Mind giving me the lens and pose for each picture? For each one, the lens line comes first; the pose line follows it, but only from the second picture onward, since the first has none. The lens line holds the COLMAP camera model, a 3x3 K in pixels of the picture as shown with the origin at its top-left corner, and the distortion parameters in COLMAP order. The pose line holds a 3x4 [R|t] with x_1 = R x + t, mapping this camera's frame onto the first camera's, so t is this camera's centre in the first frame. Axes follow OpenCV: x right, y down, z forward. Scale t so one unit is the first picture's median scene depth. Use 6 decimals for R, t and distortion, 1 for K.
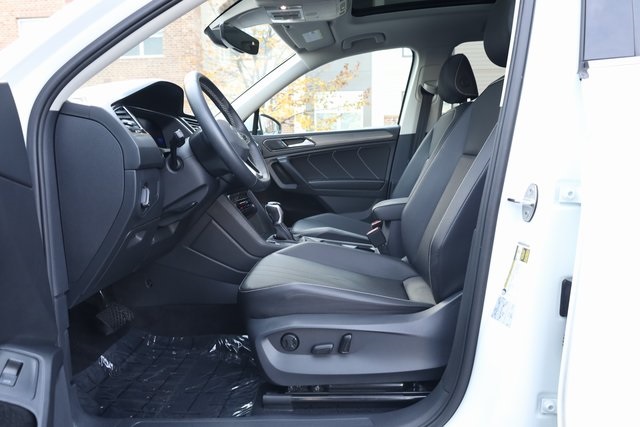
lens RADIAL K [[439.1, 0, 320.0], [0, 439.1, 213.5], [0, 0, 1]] dist [-0.004515, -0.001468]
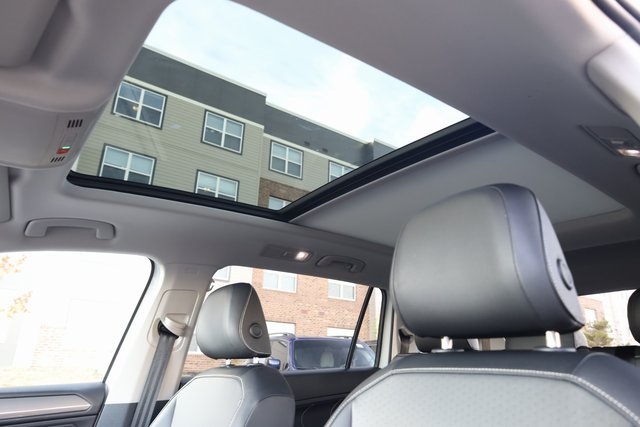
lens RADIAL K [[439.1, 0, 320.0], [0, 439.1, 213.5], [0, 0, 1]] dist [-0.004515, -0.001468]
pose [[0.751496, 0.245558, 0.612336, -0.006823], [0.054646, 0.901792, -0.428701, -0.154036], [-0.657471, 0.355629, 0.664274, 0.409857]]
